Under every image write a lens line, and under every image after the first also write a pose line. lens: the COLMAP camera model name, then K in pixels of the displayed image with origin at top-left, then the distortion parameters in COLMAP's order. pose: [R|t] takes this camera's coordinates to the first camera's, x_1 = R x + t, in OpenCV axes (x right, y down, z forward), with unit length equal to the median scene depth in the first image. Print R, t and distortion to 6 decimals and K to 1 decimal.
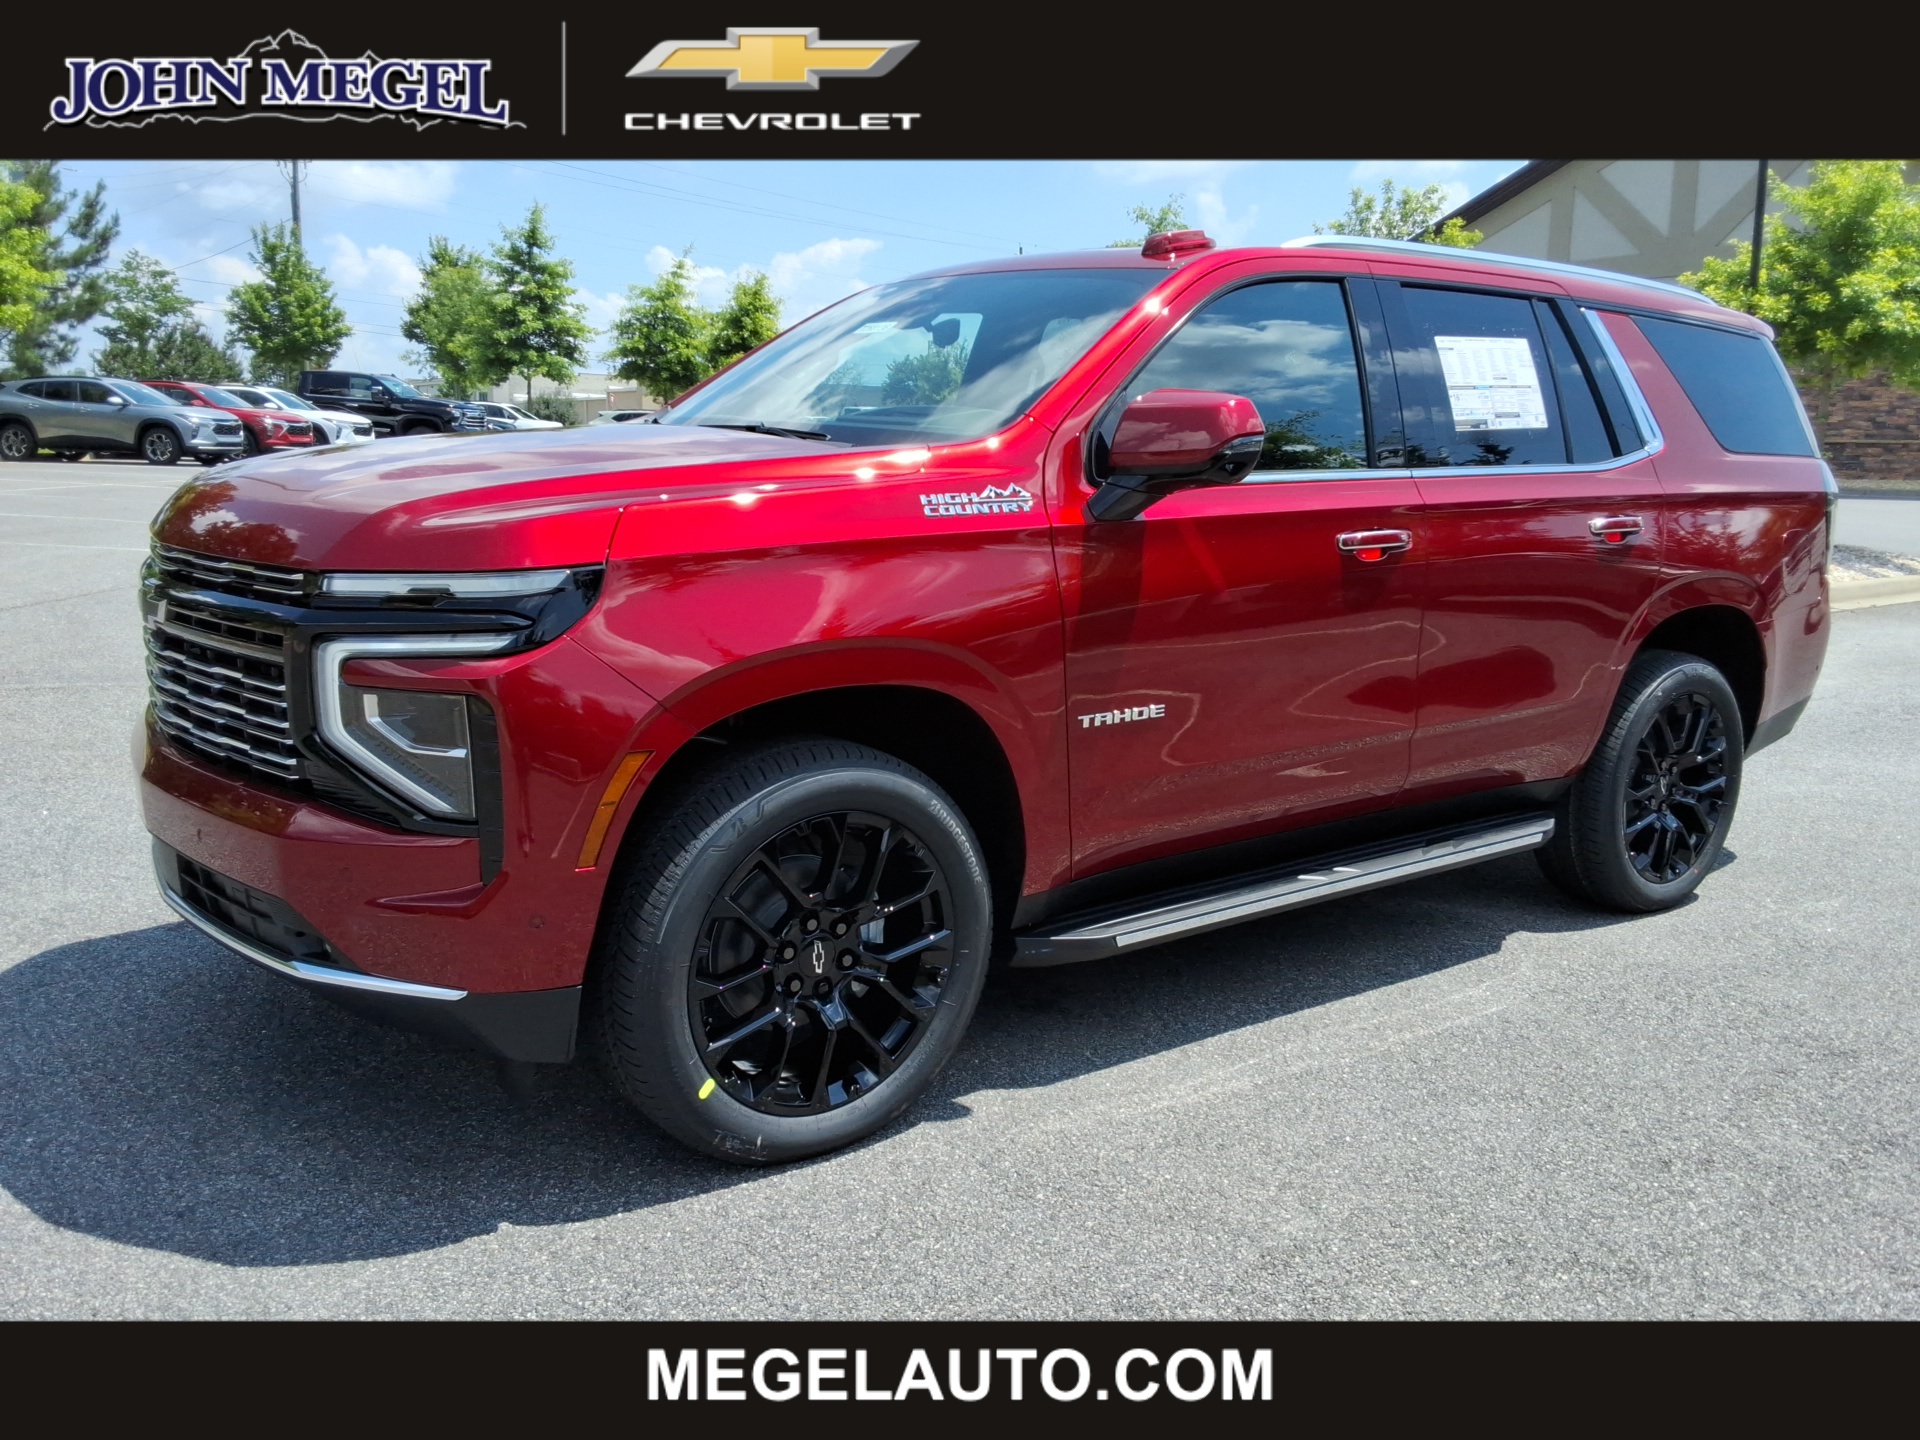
lens RADIAL K [[1545.5, 0, 978.9], [0, 1545.5, 705.7], [0, 0, 1]] dist [0.125725, -0.200437]
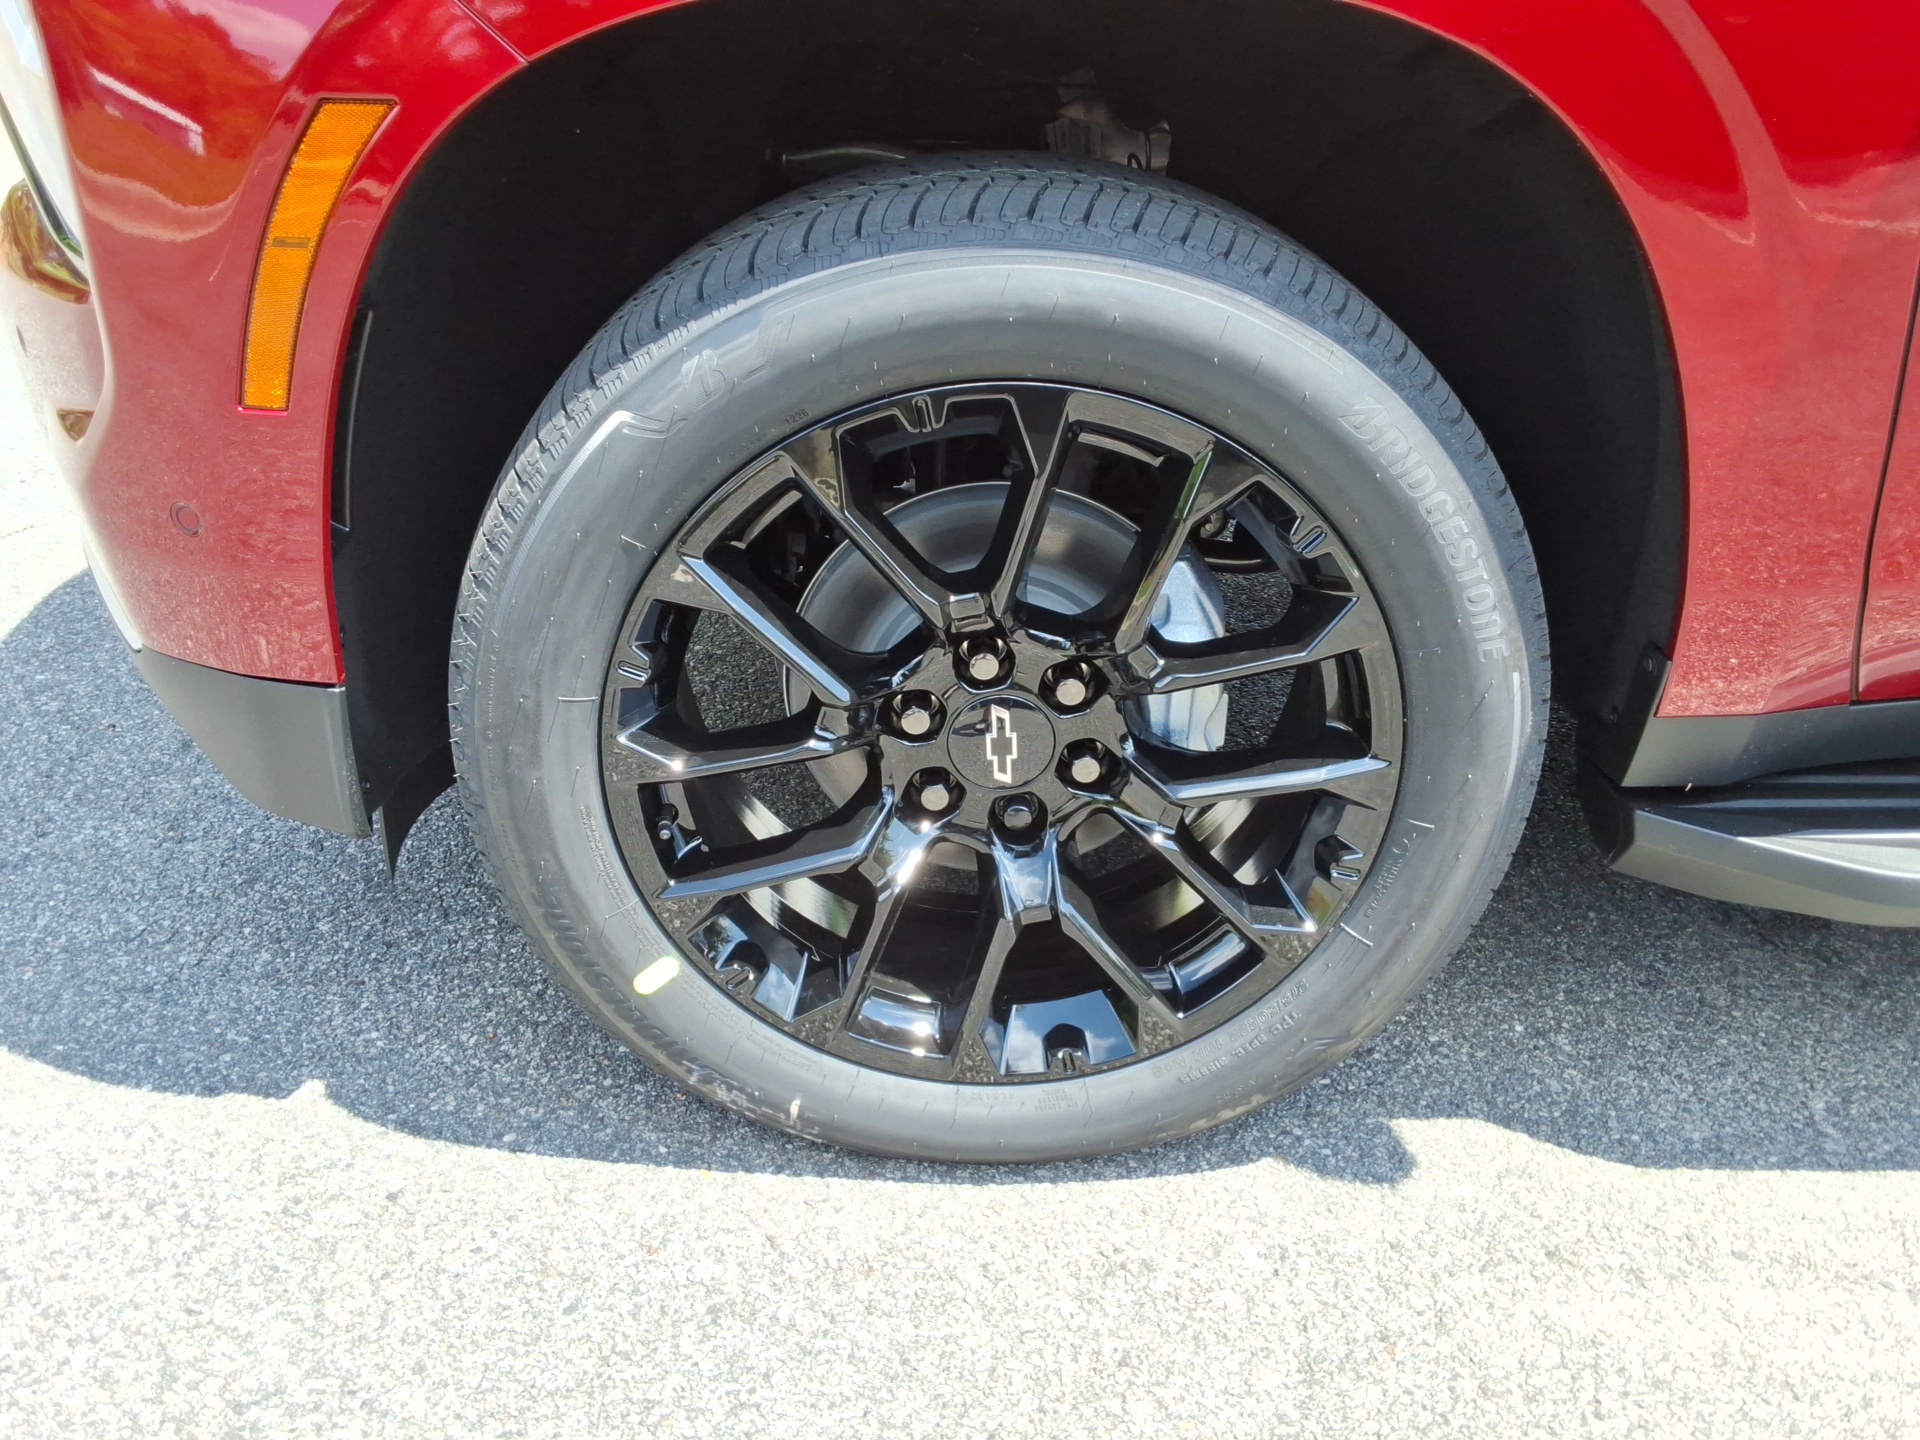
lens RADIAL K [[1545.5, 0, 978.9], [0, 1545.5, 705.7], [0, 0, 1]] dist [0.125725, -0.200437]
pose [[0.801991, 0.261224, -0.537190, 0.068846], [-0.108076, 0.947922, 0.299605, 0.021593], [0.587478, -0.182224, 0.788457, 0.449774]]
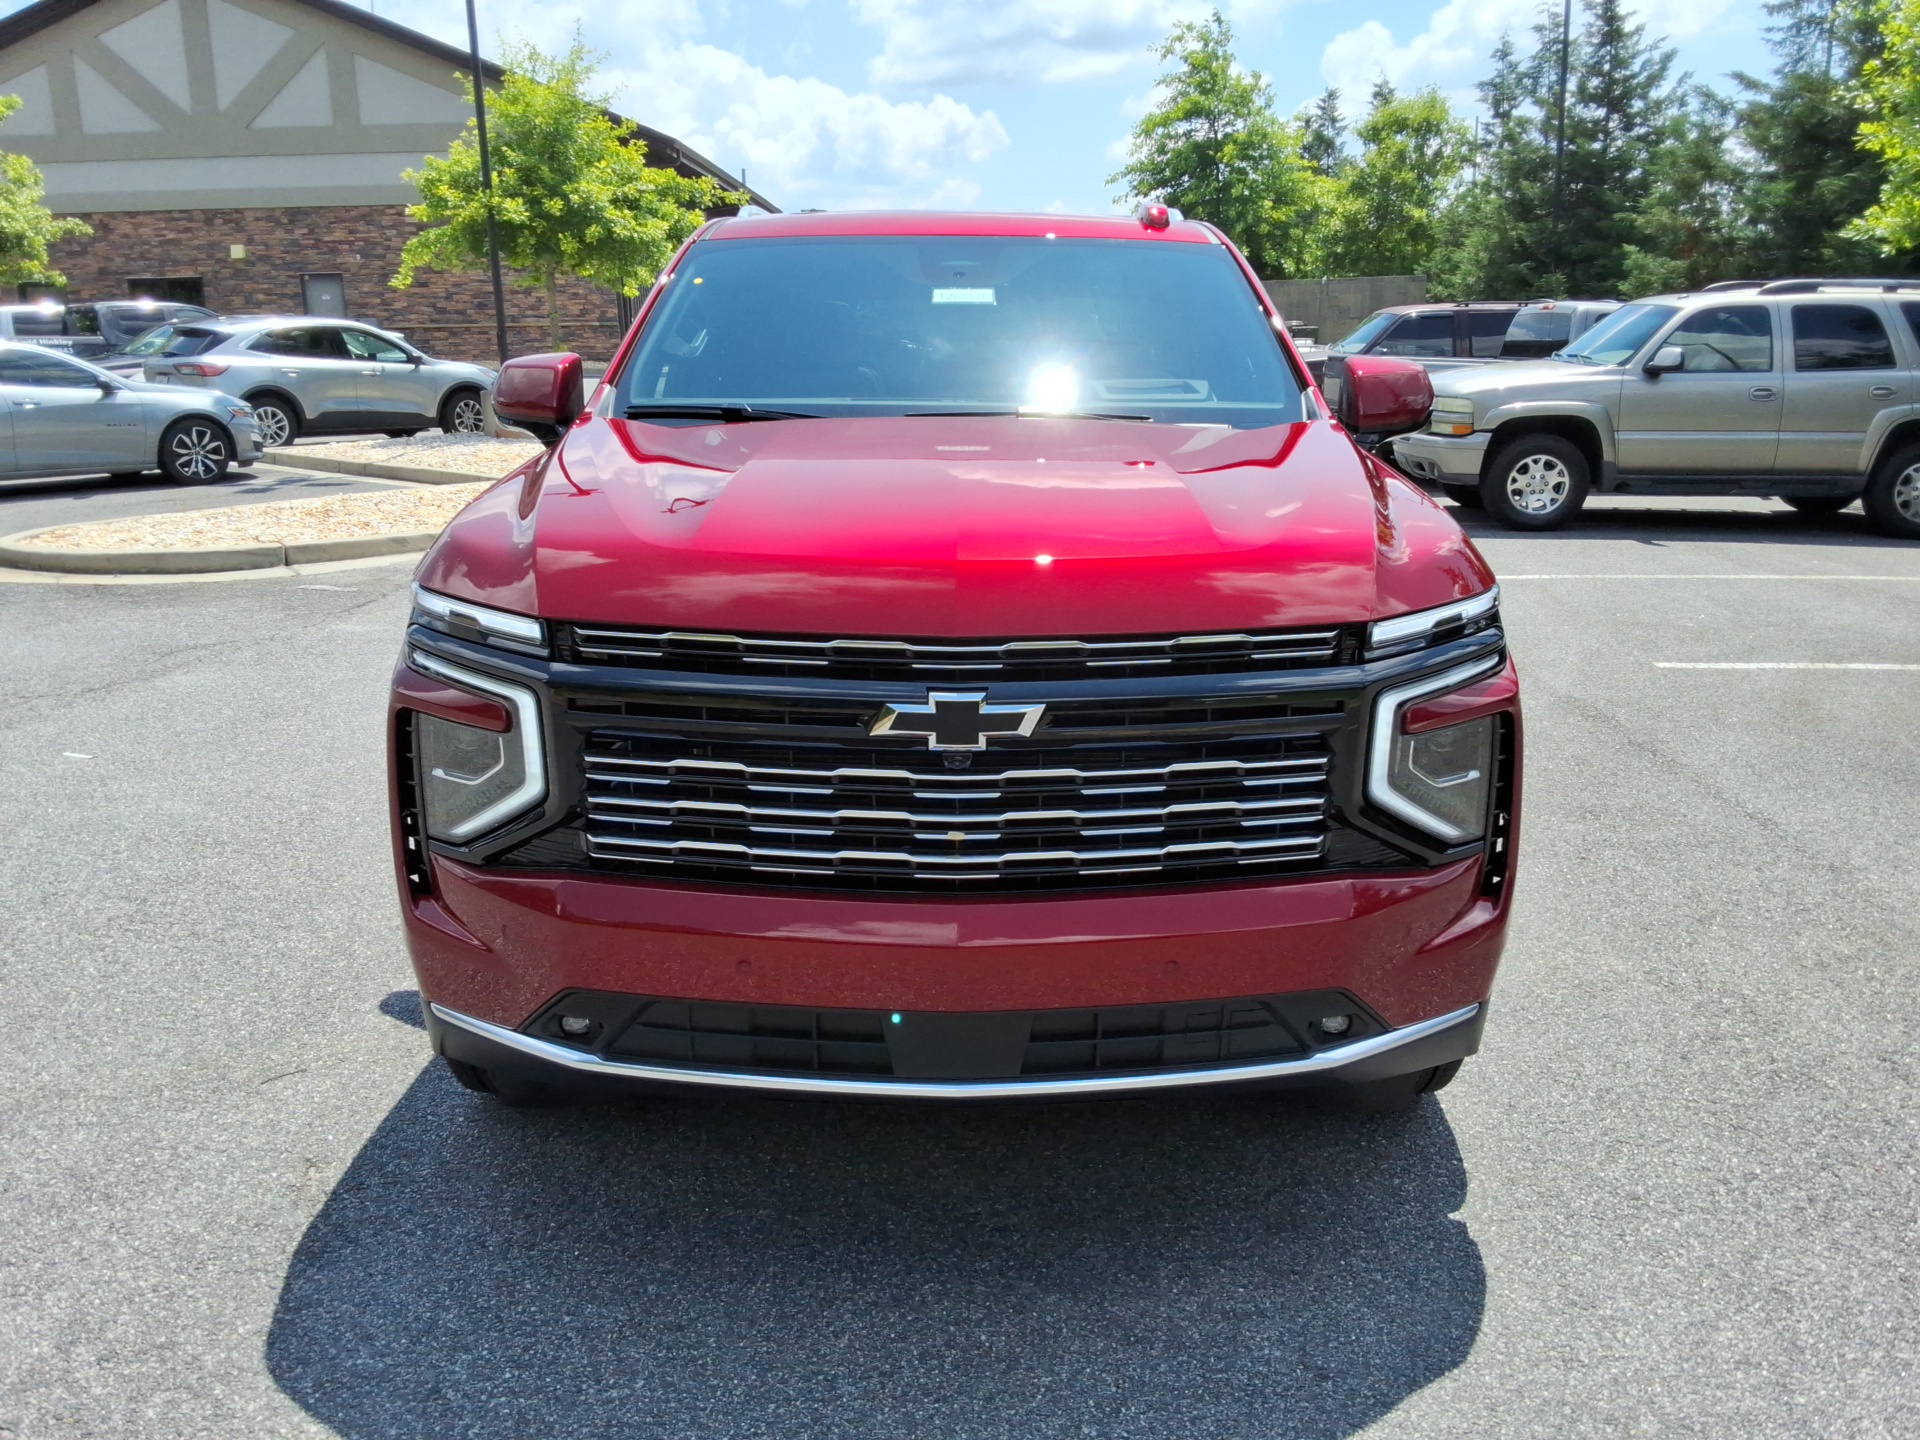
lens RADIAL K [[1545.5, 0, 978.9], [0, 1545.5, 705.7], [0, 0, 1]] dist [0.125725, -0.200437]
pose [[0.595852, -0.214164, 0.774011, -0.730587], [0.155779, 0.976303, 0.150214, -0.120766], [-0.787841, 0.031069, 0.615095, 0.360659]]
